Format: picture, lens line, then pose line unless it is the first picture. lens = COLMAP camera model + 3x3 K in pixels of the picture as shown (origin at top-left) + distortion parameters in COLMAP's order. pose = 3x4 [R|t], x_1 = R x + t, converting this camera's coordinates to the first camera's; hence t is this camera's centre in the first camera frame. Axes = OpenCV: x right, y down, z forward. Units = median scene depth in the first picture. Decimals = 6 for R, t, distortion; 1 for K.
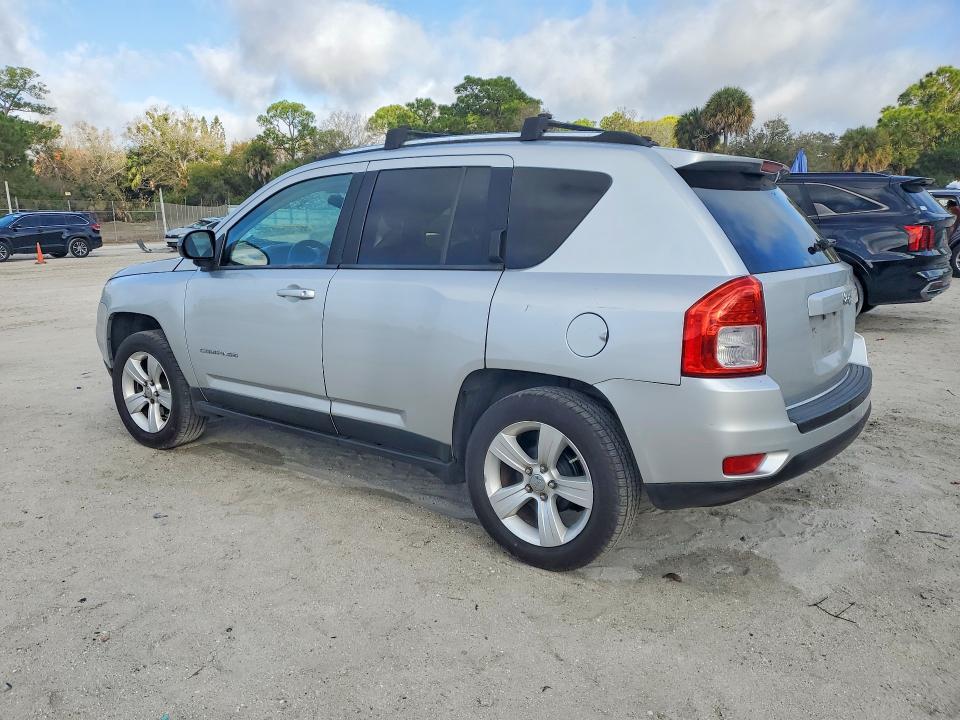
lens RADIAL K [[746.3, 0, 475.5], [0, 746.3, 348.0], [0, 0, 1]] dist [0.019715, 0.011456]
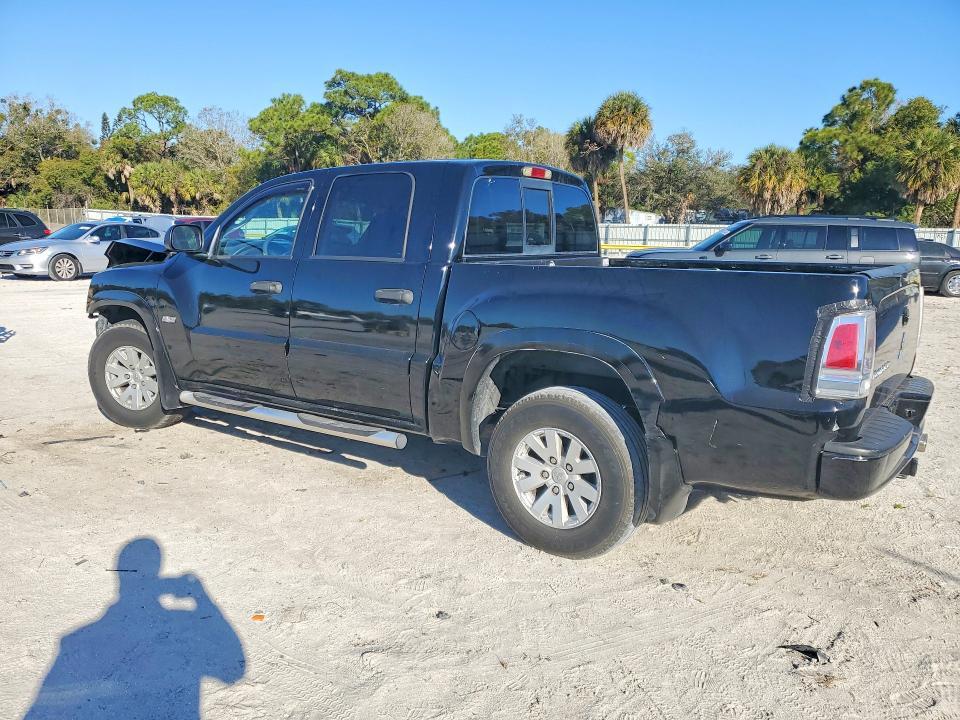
lens RADIAL K [[743.1, 0, 468.7], [0, 743.1, 357.9], [0, 0, 1]] dist [0.021036, 0.004876]
pose [[0.998152, 0.029856, 0.052929, 0.100215], [-0.029446, 0.999530, -0.008504, -0.028499], [-0.053158, 0.006930, 0.998562, 0.135414]]
